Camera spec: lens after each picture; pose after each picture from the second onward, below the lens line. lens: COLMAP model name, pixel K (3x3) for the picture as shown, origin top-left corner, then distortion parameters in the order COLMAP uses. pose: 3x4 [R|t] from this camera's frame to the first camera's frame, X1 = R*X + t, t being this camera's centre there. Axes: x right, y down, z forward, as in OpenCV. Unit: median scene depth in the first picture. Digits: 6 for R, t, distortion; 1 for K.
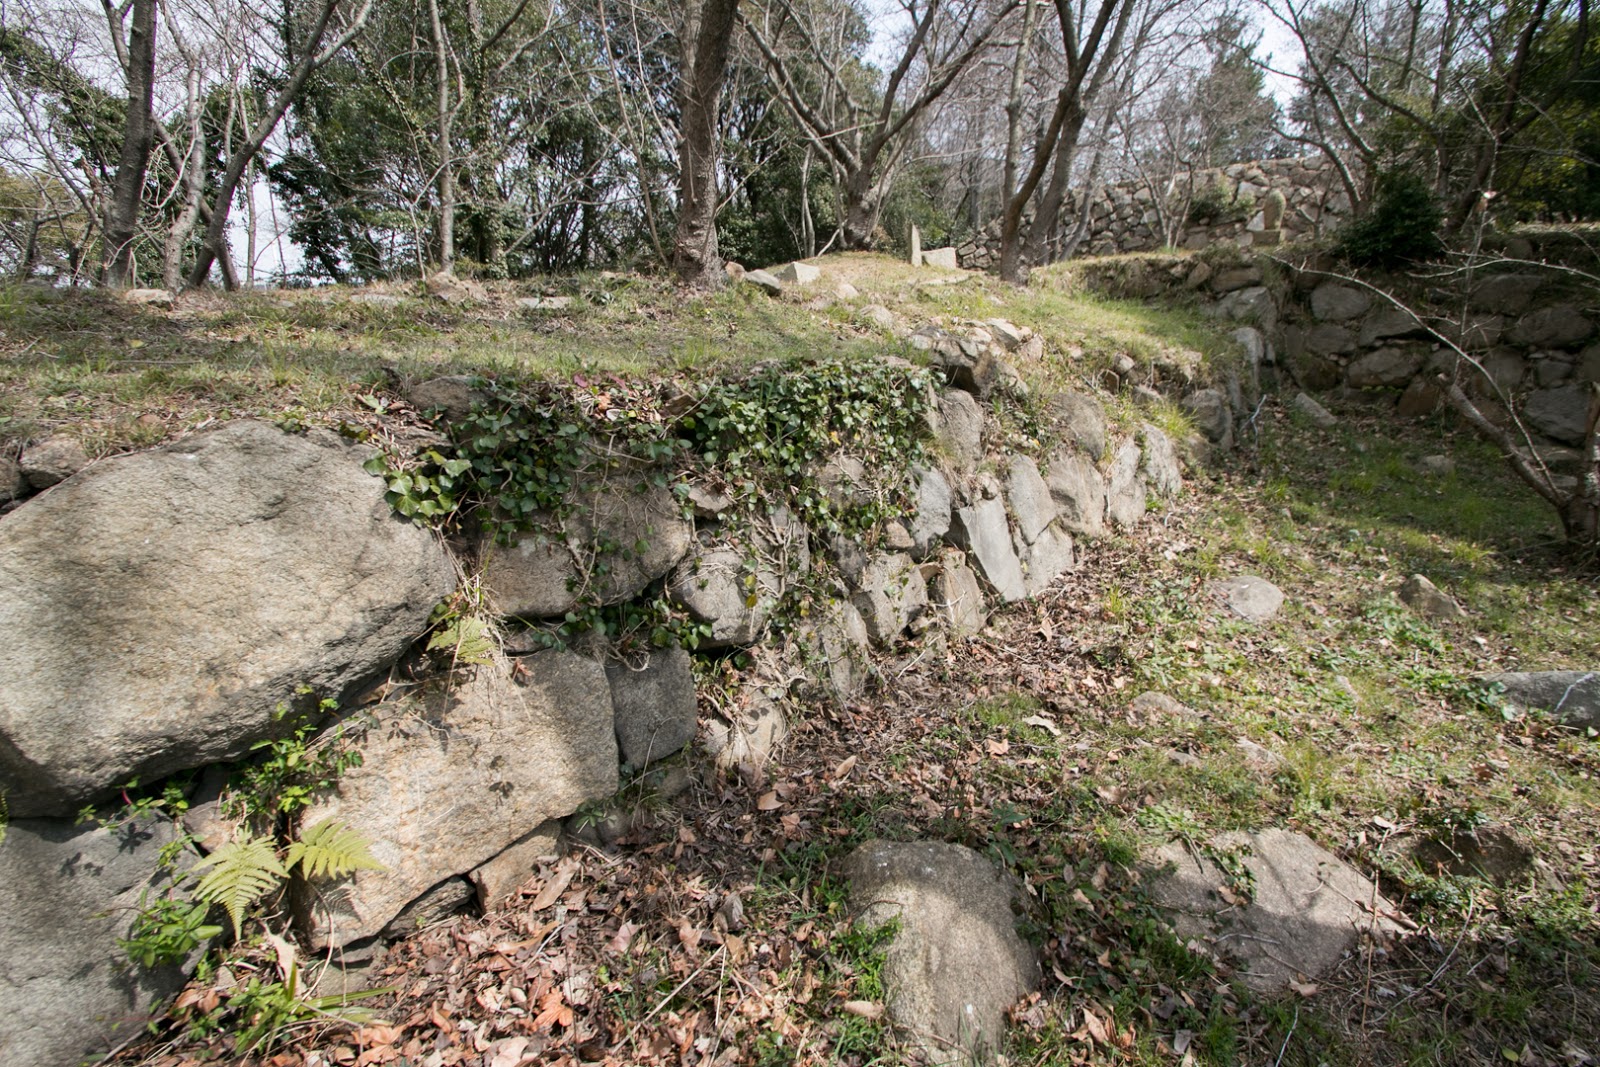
lens RADIAL K [[755.8, 0, 796.0], [0, 755.8, 540.6], [0, 0, 1]] dist [0.001535, -0.012552]
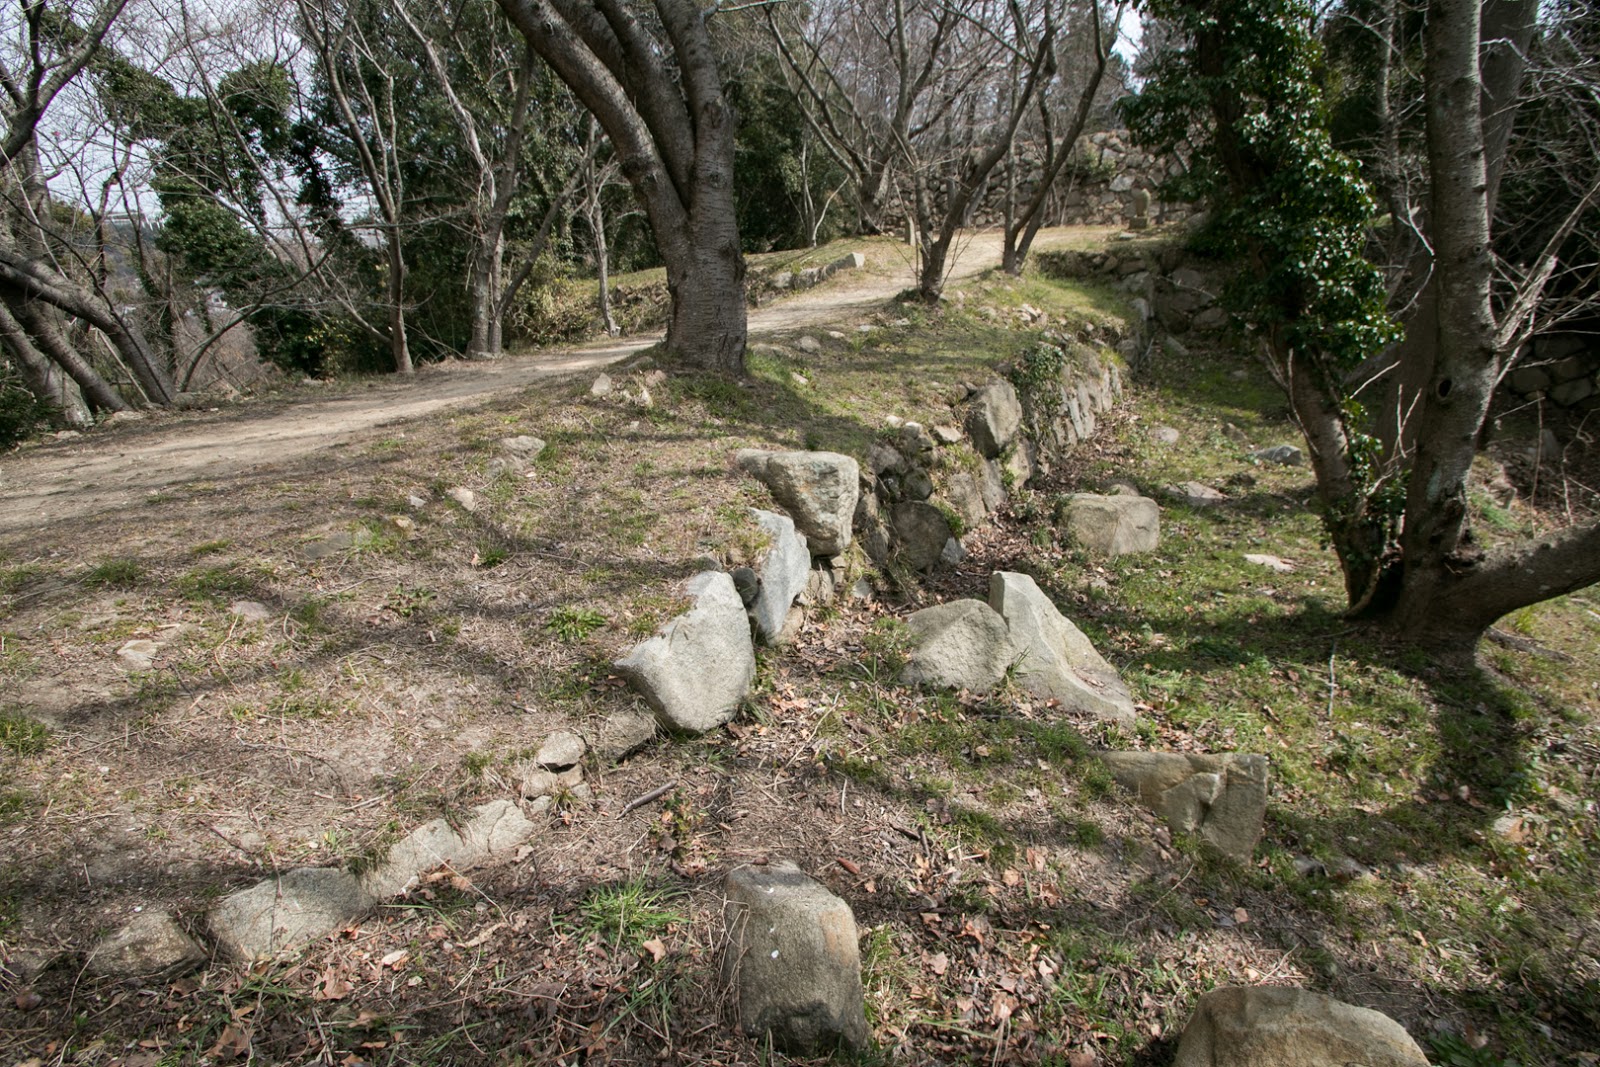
lens RADIAL K [[755.8, 0, 796.0], [0, 755.8, 540.6], [0, 0, 1]] dist [0.001535, -0.012552]
pose [[0.984650, -0.071369, 0.159284, -0.552914], [0.056856, 0.993958, 0.093890, 0.065716], [-0.165023, -0.083392, 0.982758, -0.685983]]
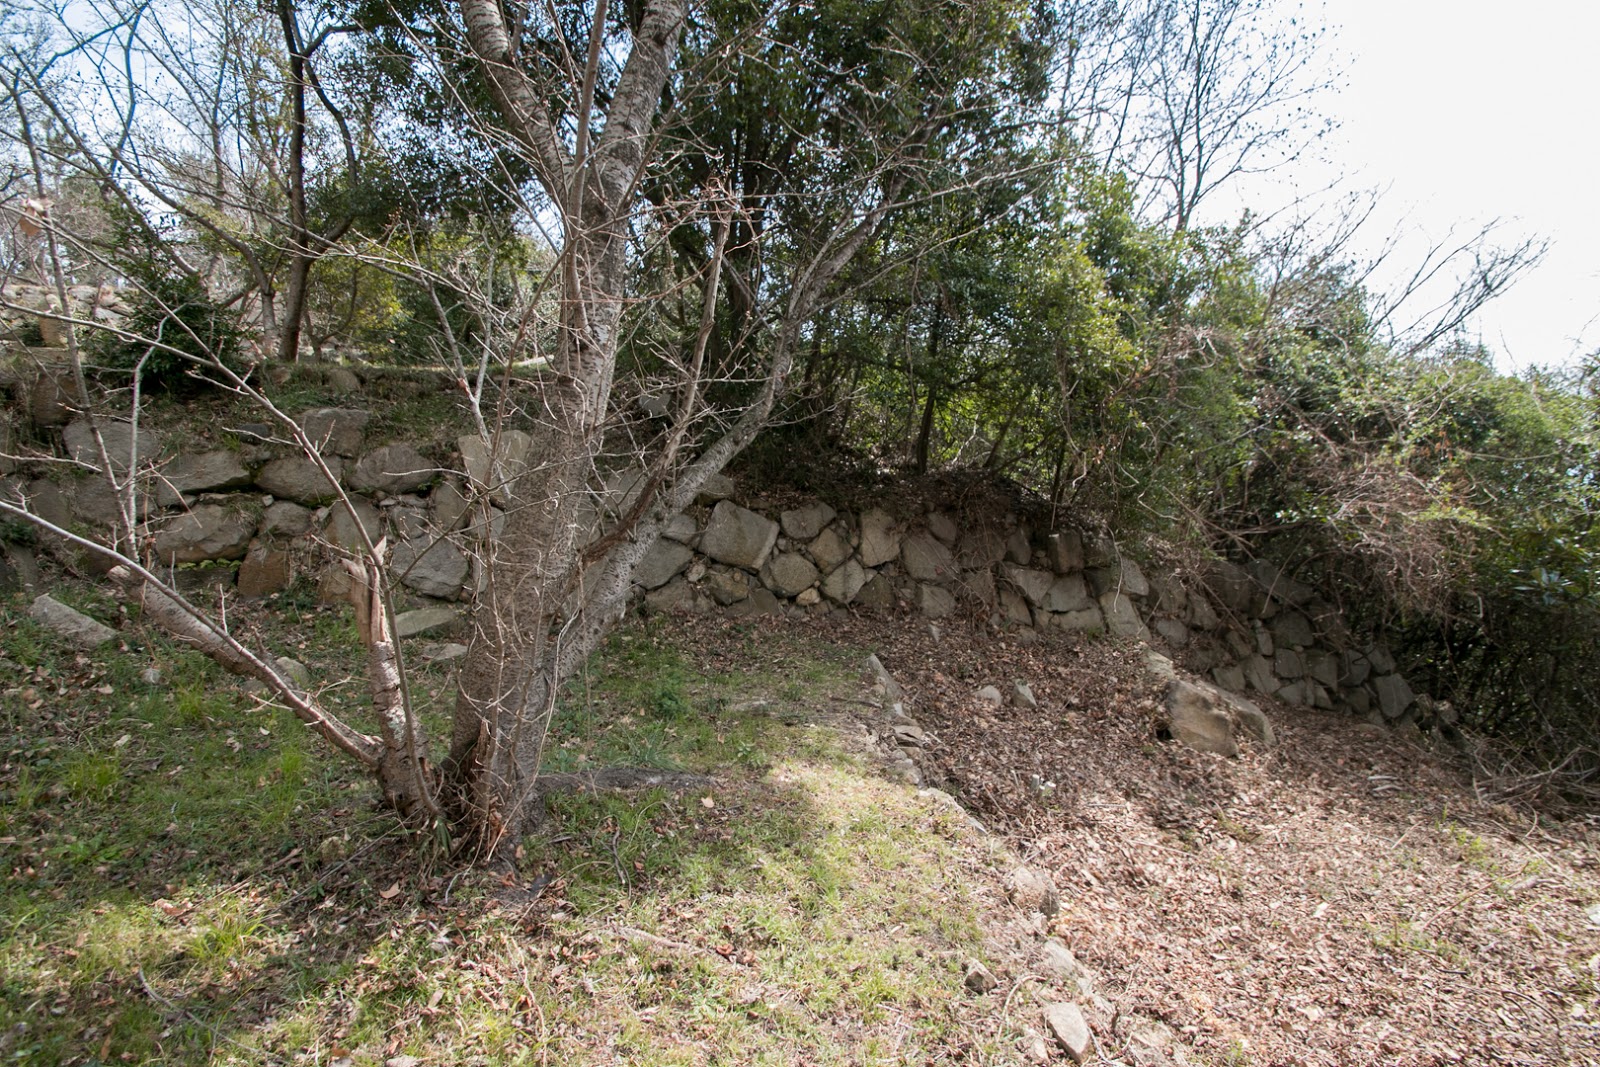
lens RADIAL K [[755.8, 0, 796.0], [0, 755.8, 540.6], [0, 0, 1]] dist [0.001535, -0.012552]
pose [[0.392610, -0.108465, 0.913287, 0.482087], [0.281021, 0.959677, -0.006833, -0.089107], [-0.875719, 0.259335, 0.407260, 0.328461]]
